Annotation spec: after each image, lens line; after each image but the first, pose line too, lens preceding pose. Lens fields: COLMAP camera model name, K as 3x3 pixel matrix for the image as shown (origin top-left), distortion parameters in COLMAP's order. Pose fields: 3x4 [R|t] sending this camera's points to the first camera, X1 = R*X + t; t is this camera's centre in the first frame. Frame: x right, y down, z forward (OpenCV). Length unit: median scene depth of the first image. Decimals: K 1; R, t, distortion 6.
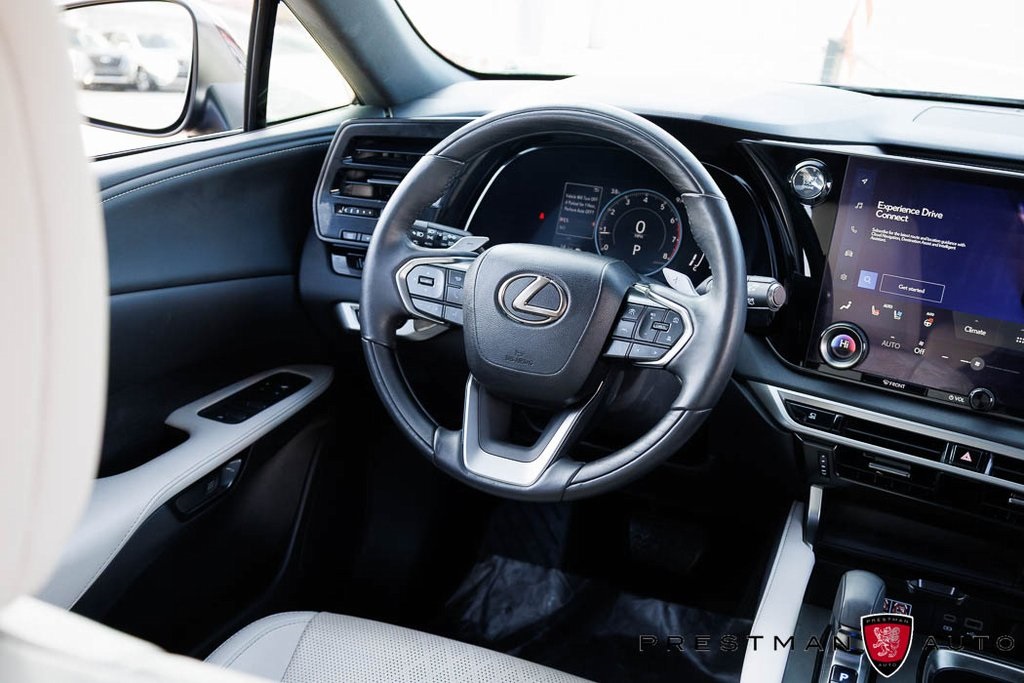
lens RADIAL K [[1137.6, 0, 512.0], [0, 1137.6, 341.5], [0, 0, 1]] dist [0.015330, 0.002333]
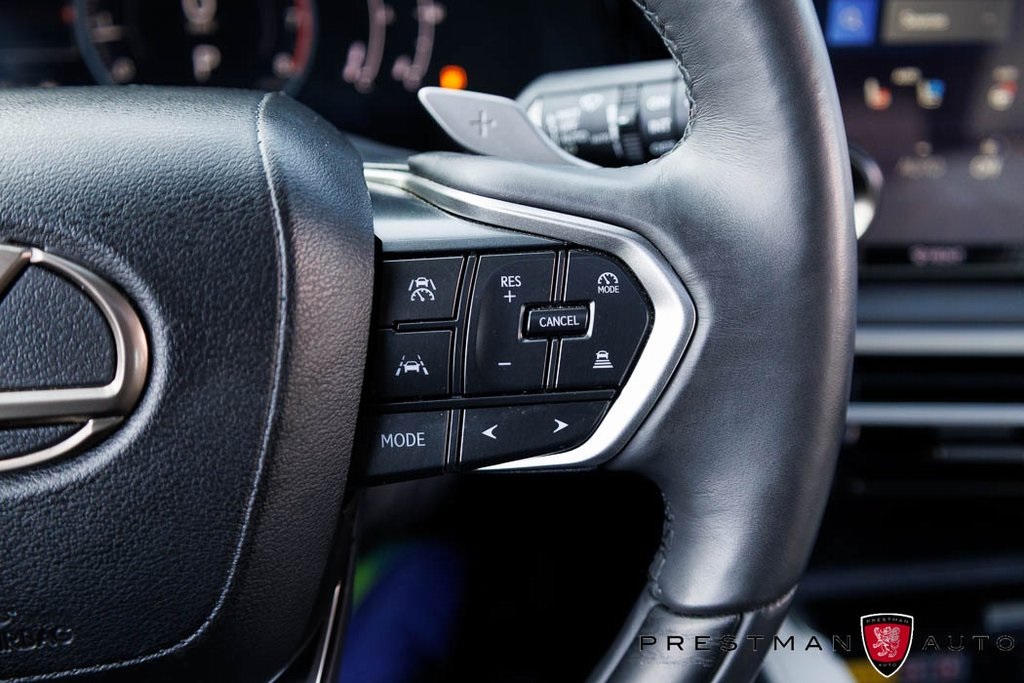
lens RADIAL K [[1010.6, 0, 512.0], [0, 1010.6, 341.5], [0, 0, 1]] dist [0.065300, -0.020979]
pose [[0.848981, -0.307072, 0.430044, 0.019524], [0.216099, 0.944417, 0.247744, -0.062887], [-0.482217, -0.117398, 0.868150, 0.732833]]
